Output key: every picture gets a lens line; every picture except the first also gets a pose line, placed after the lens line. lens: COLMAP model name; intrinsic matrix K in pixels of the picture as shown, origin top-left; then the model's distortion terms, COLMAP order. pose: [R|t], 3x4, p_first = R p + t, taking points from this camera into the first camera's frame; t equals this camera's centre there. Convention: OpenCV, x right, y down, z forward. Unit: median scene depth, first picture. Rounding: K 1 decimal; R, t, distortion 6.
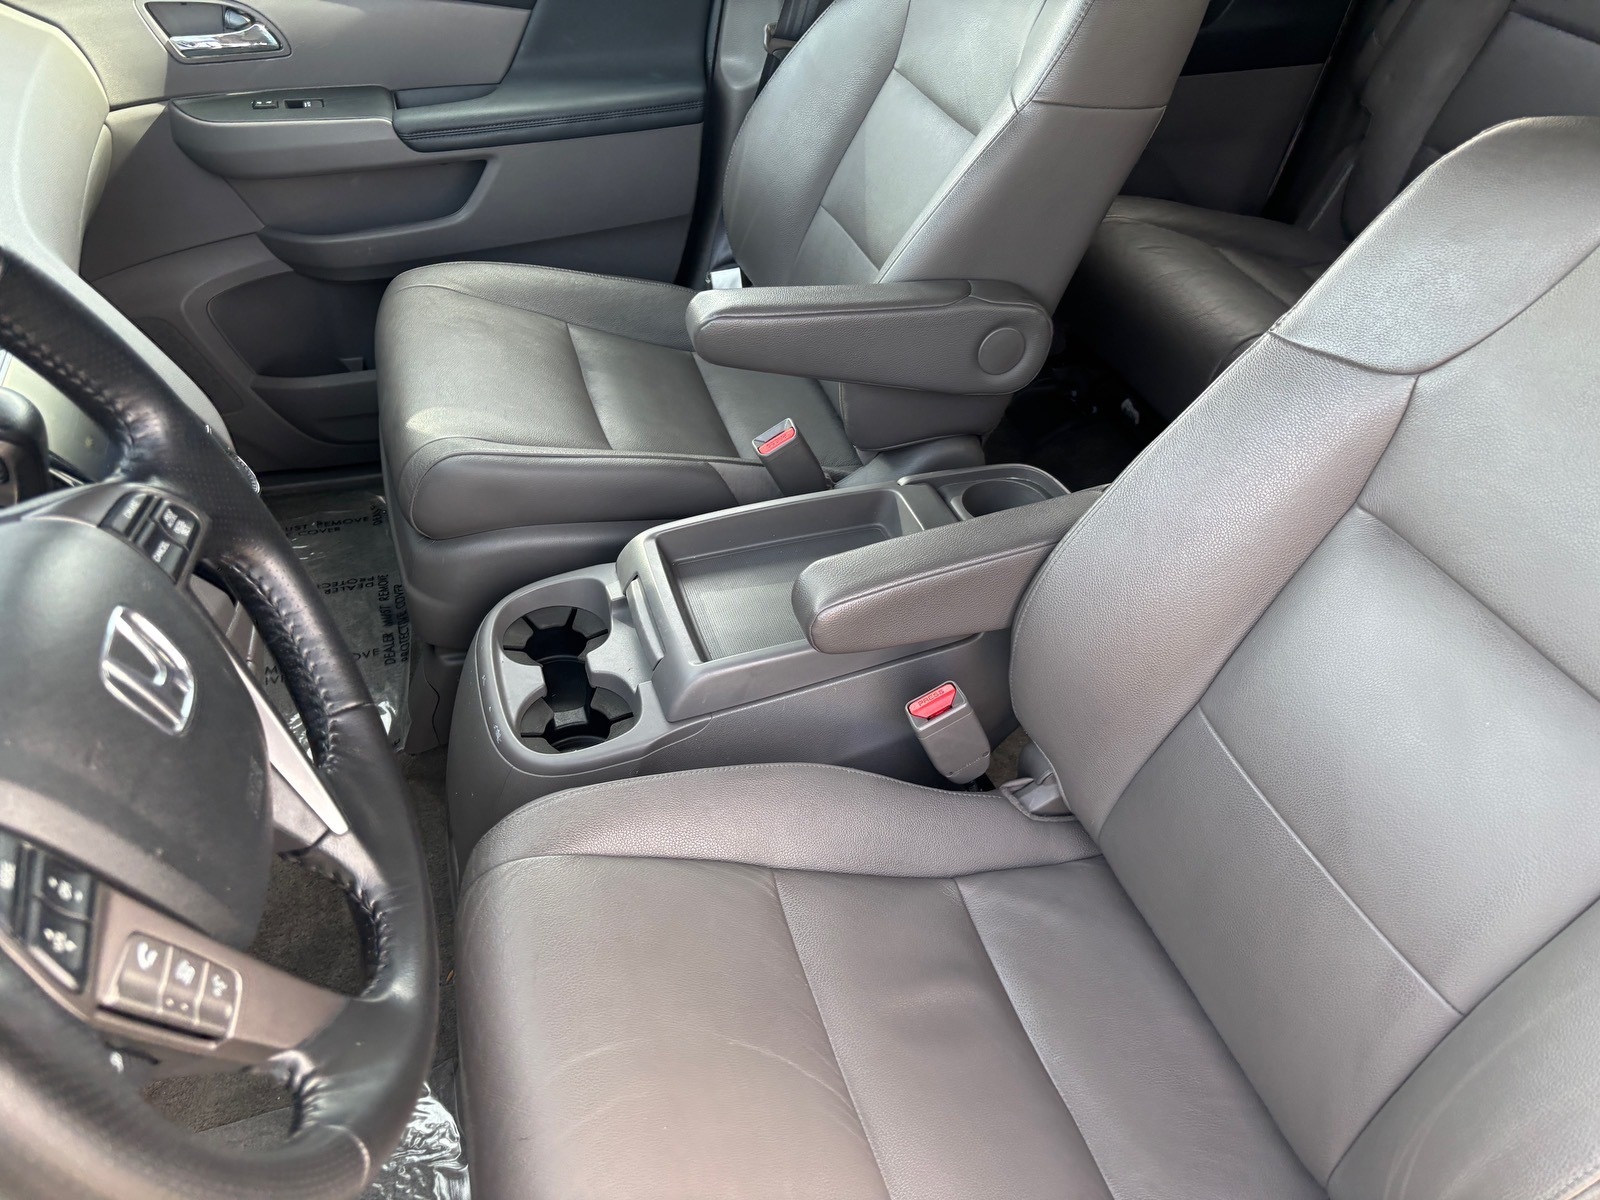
lens RADIAL K [[1188.7, 0, 800.0], [0, 1188.7, 600.0], [0, 0, 1]] dist [0.024780, -0.041111]
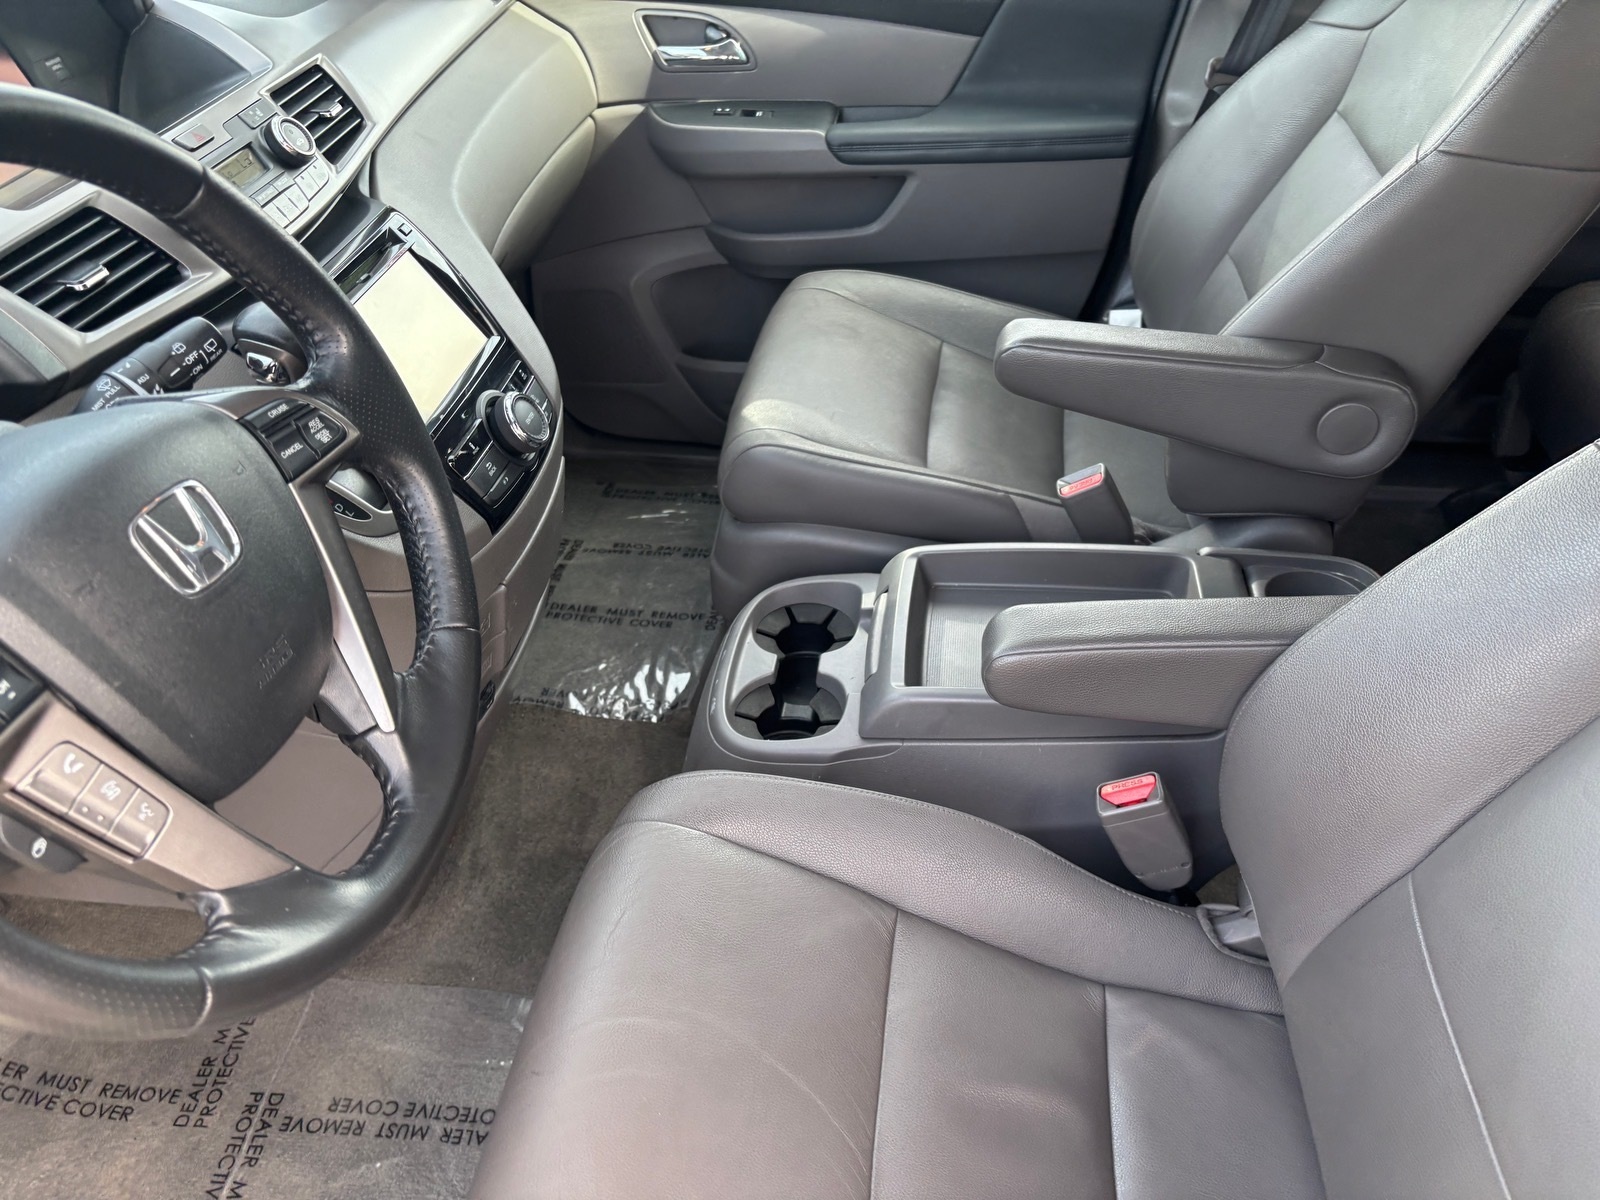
lens RADIAL K [[1184.1, 0, 815.8], [0, 1184.1, 593.3], [0, 0, 1]] dist [0.035454, -0.041722]
pose [[0.904849, 0.208044, -0.371439, 0.147002], [-0.220322, 0.975380, 0.009594, -0.011045], [0.364290, 0.073155, 0.928408, 0.046361]]
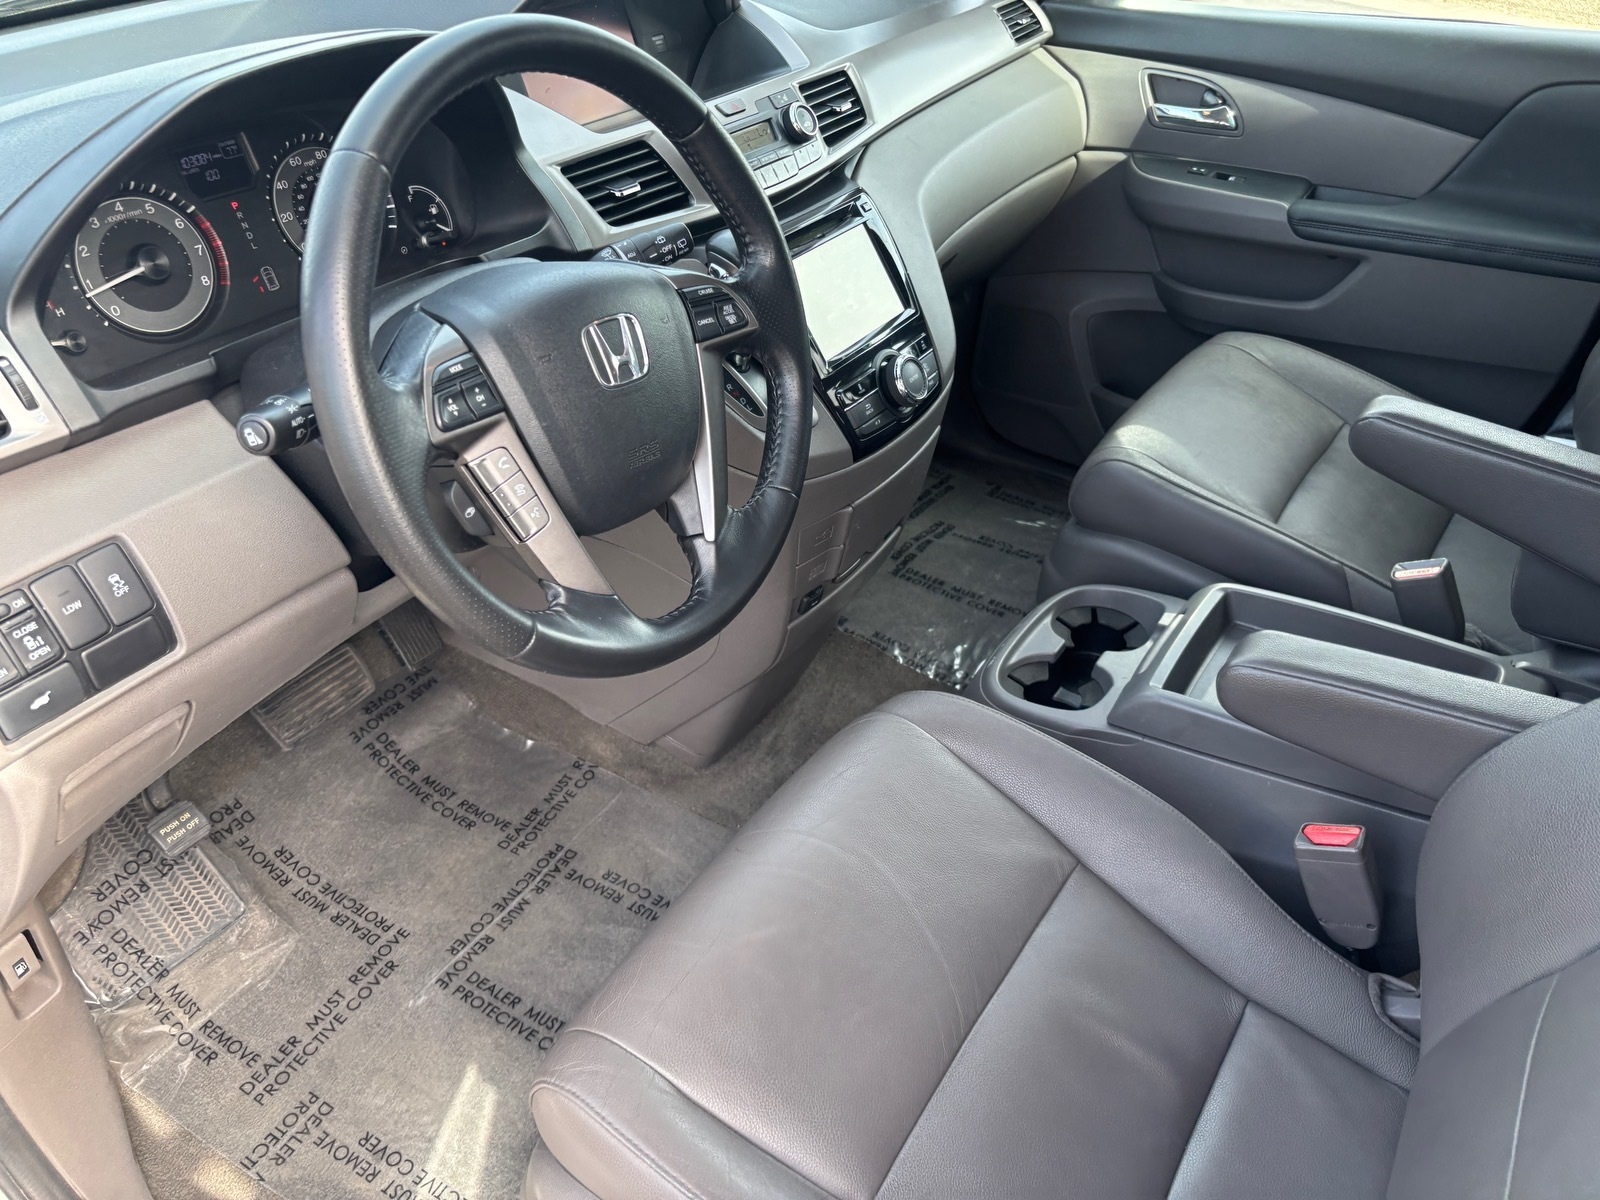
lens RADIAL K [[1184.1, 0, 815.8], [0, 1184.1, 593.3], [0, 0, 1]] dist [0.035454, -0.041722]
pose [[0.632248, 0.418144, -0.652241, 0.281456], [-0.482155, 0.871324, 0.091220, 0.022937], [0.606456, 0.256808, 0.752503, -0.001424]]
